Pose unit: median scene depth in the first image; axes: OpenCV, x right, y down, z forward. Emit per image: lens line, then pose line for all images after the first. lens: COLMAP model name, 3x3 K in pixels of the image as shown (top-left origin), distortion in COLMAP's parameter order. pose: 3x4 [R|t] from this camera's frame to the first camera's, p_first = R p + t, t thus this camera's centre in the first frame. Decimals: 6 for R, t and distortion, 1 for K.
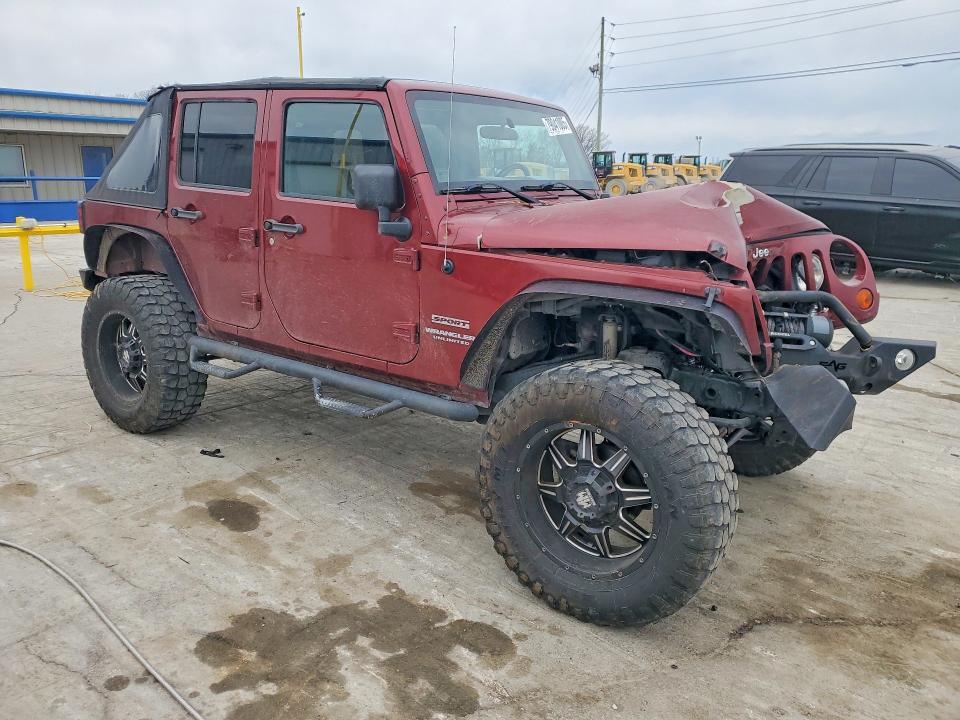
lens RADIAL K [[744.1, 0, 474.6], [0, 744.1, 356.0], [0, 0, 1]] dist [0.012355, 0.020408]
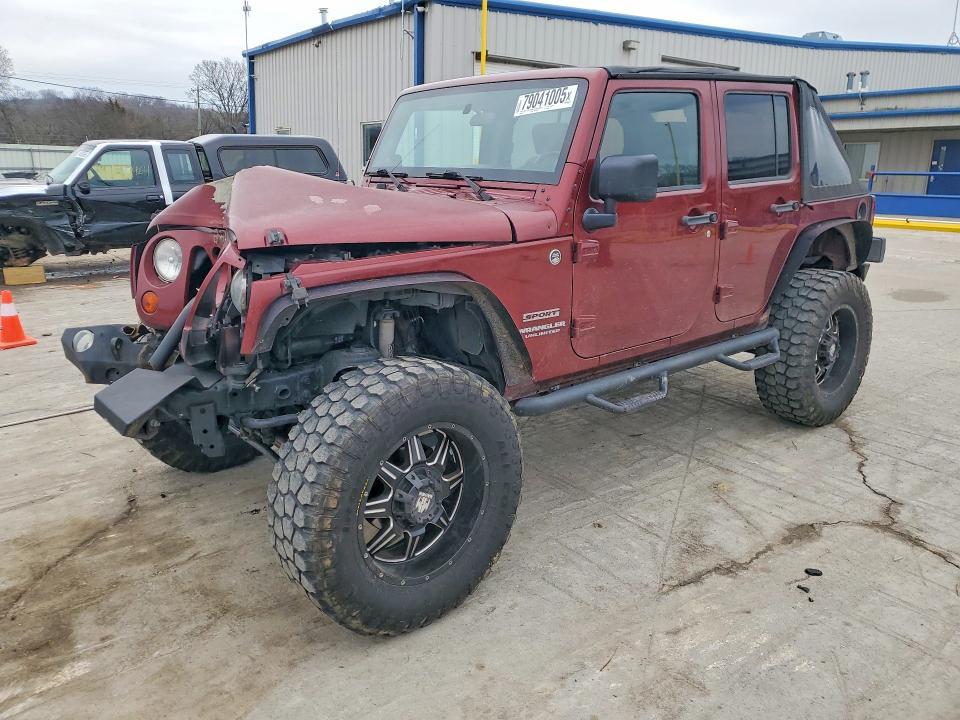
lens RADIAL K [[744.1, 0, 479.6], [0, 744.1, 353.3], [0, 0, 1]] dist [0.012355, 0.020408]
pose [[-0.222328, 0.237195, -0.945679, 1.341310], [-0.244927, 0.925262, 0.289656, -0.389639], [0.943706, 0.296020, -0.147616, 1.611599]]
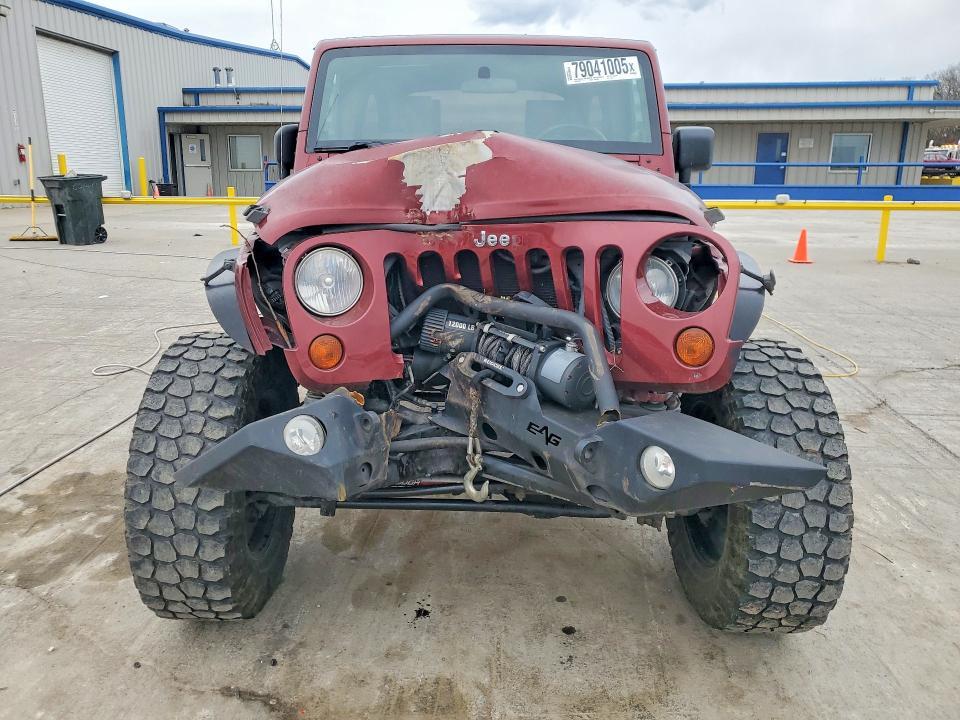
lens RADIAL K [[744.1, 0, 461.8], [0, 744.1, 361.2], [0, 0, 1]] dist [0.012355, 0.020408]
pose [[0.579310, 0.209734, -0.787663, 0.996068], [-0.194530, 0.973981, 0.116272, -0.112204], [0.791554, 0.085867, 0.605036, 0.637924]]
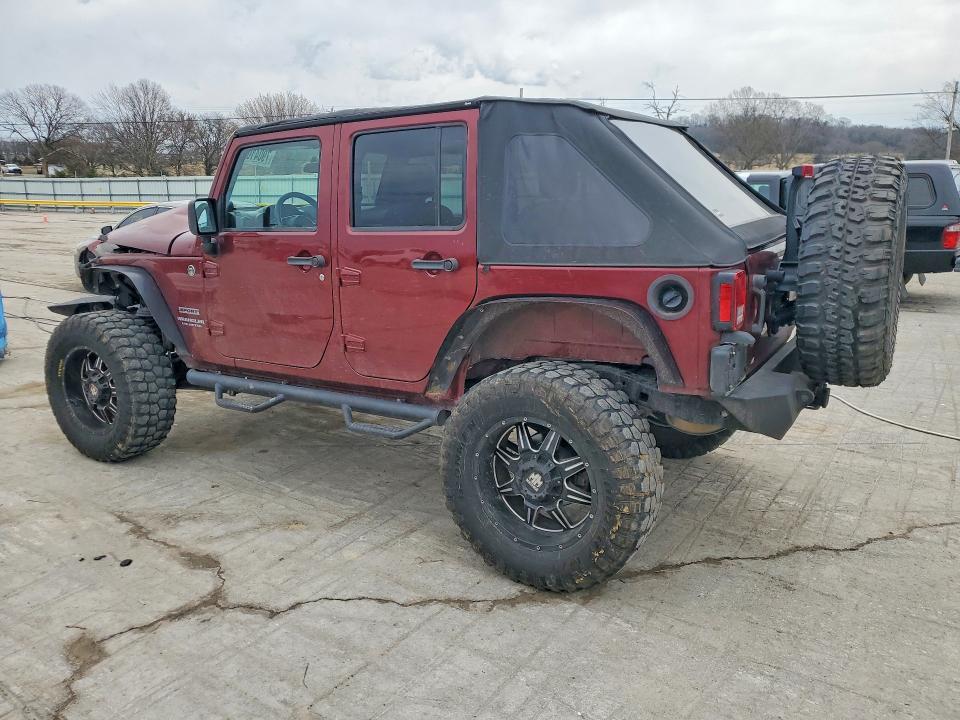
lens RADIAL K [[744.1, 0, 470.5], [0, 744.1, 366.8], [0, 0, 1]] dist [0.012355, 0.020408]
pose [[-0.996157, 0.014875, -0.086315, -0.136787], [-0.027339, 0.883432, 0.467761, -0.772259], [0.083212, 0.468323, -0.879630, 2.946972]]
